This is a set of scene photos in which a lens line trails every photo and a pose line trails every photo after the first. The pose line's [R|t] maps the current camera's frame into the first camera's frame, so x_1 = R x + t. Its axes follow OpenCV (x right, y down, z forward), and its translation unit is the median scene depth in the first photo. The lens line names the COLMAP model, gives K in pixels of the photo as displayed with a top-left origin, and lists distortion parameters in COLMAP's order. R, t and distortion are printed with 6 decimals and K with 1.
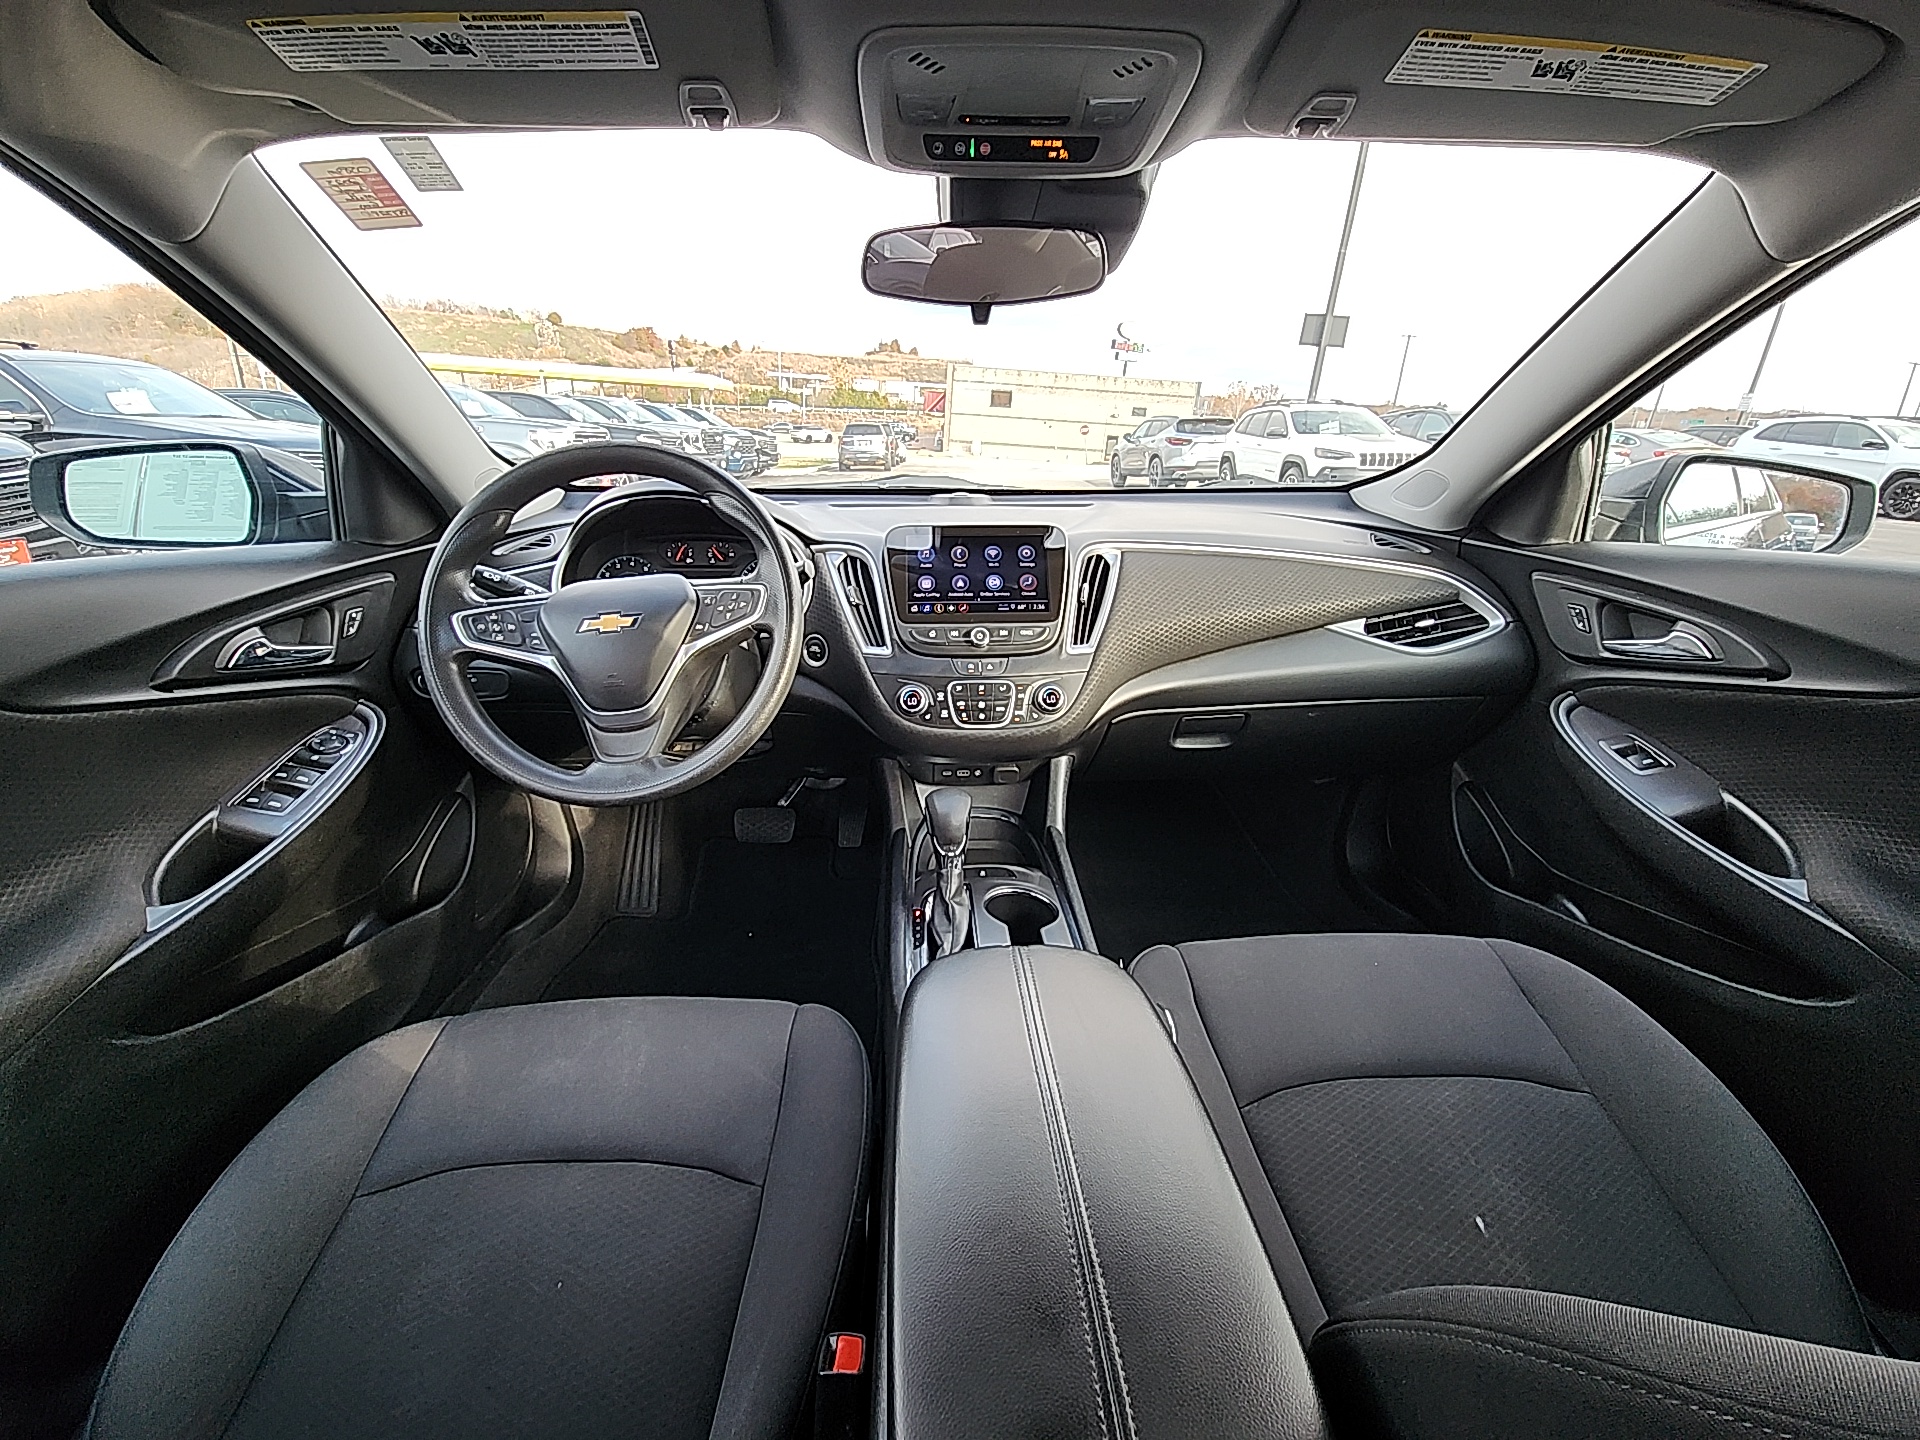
lens RADIAL K [[777.2, 0, 956.0], [0, 777.2, 708.2], [0, 0, 1]] dist [0.010818, -0.005521]
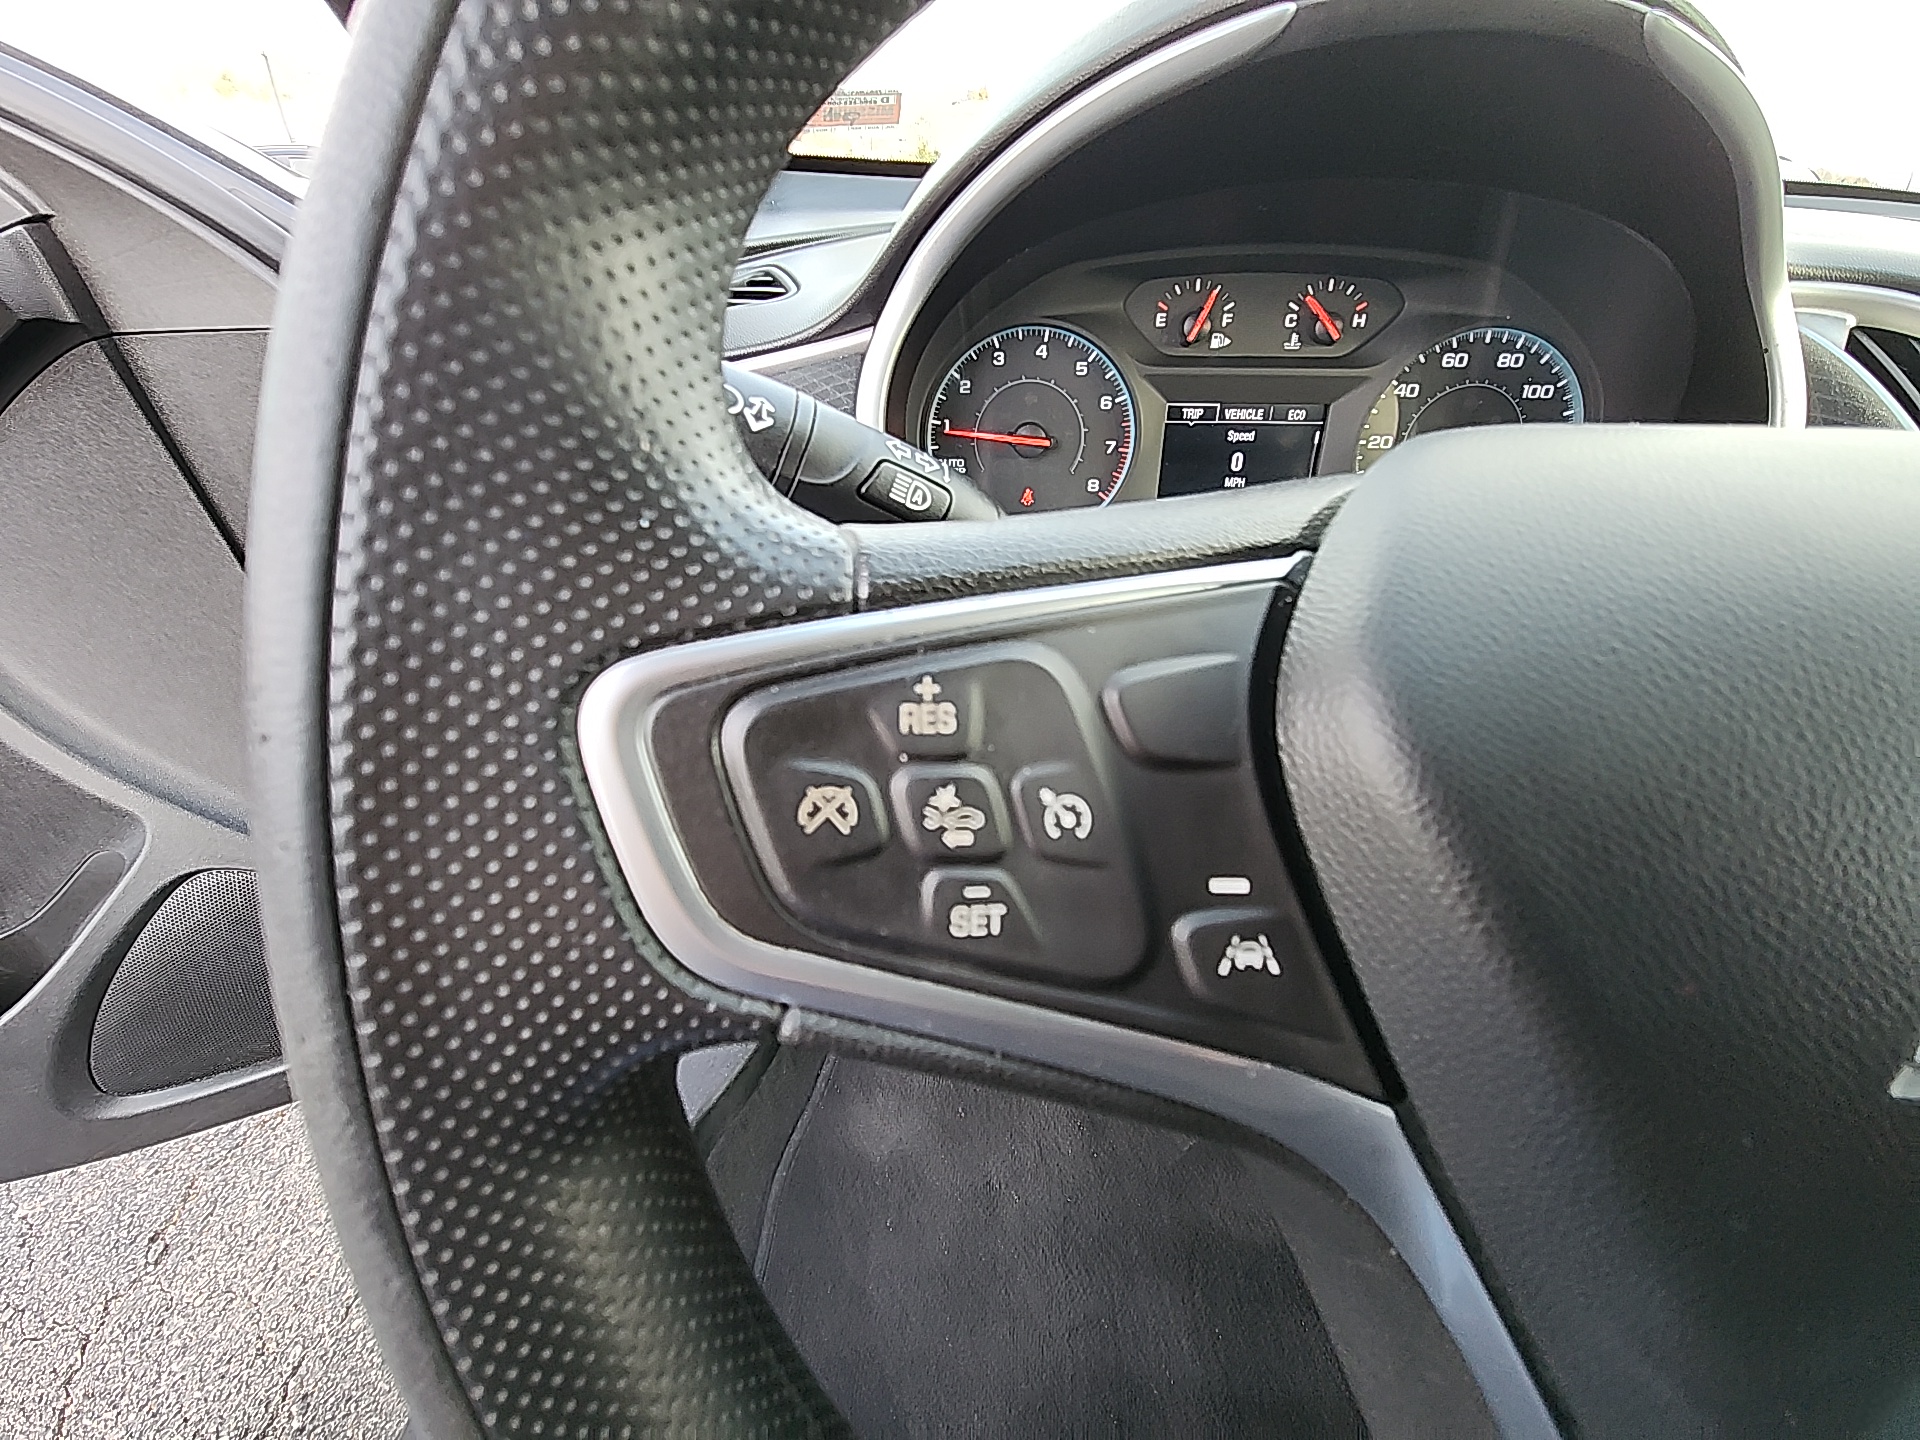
lens RADIAL K [[777.2, 0, 943.0], [0, 777.2, 711.8], [0, 0, 1]] dist [0.010818, -0.005521]
pose [[0.993747, 0.051921, -0.098849, -0.452615], [-0.027541, 0.971933, 0.233639, -0.121702], [0.108206, -0.229455, 0.967286, 0.696518]]
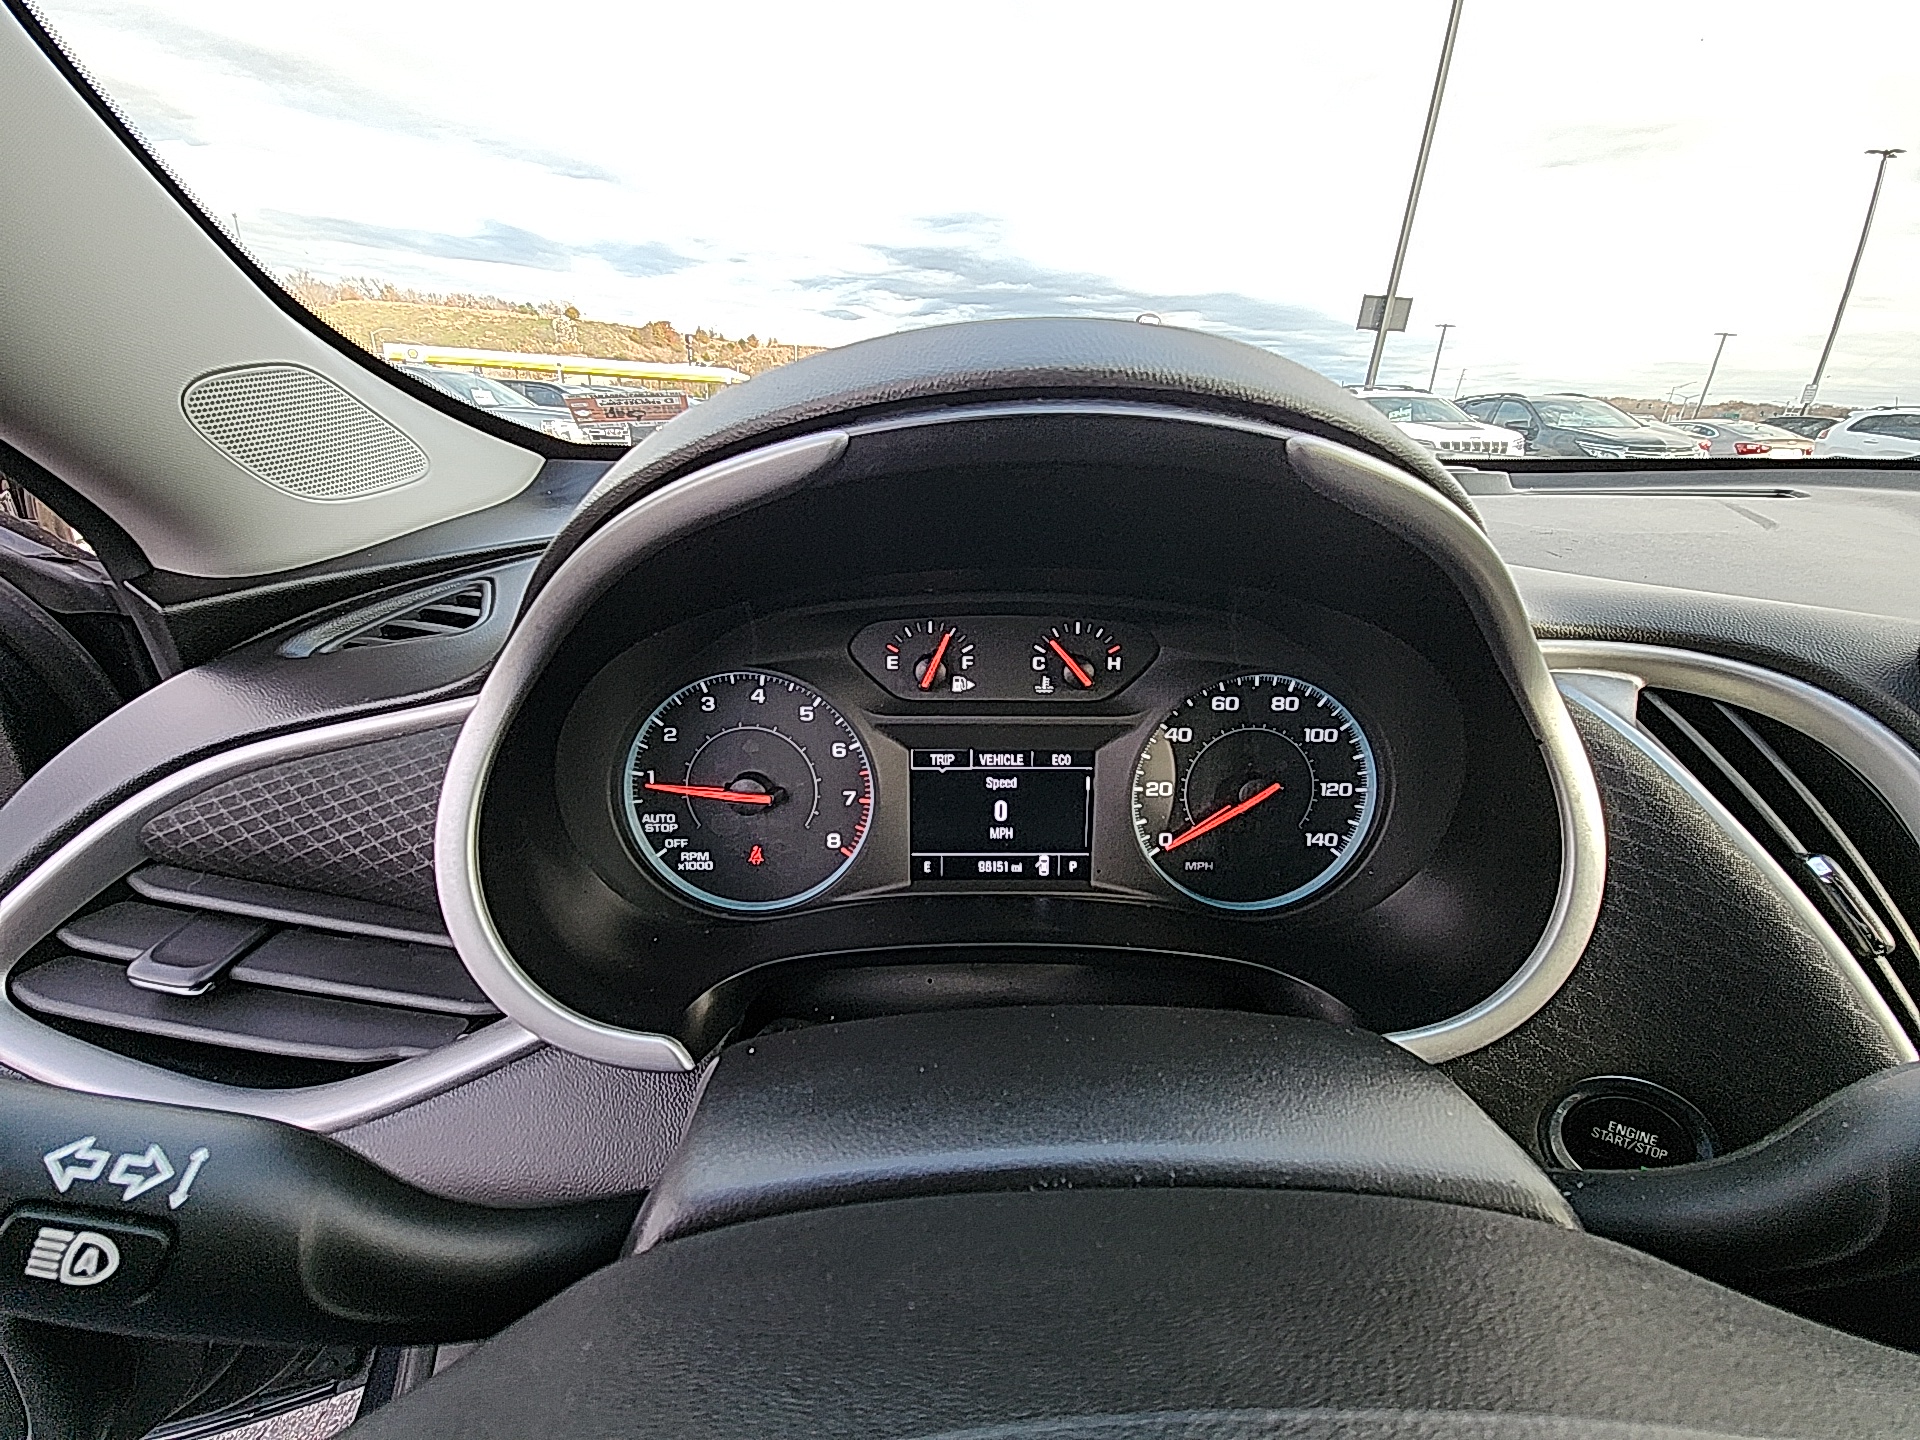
lens RADIAL K [[777.2, 0, 943.3], [0, 777.2, 715.6], [0, 0, 1]] dist [0.010818, -0.005521]
pose [[0.999490, 0.009734, -0.030417, -0.369849], [-0.009323, 0.999864, 0.013596, -0.197387], [0.030546, -0.013305, 0.999445, 0.784097]]
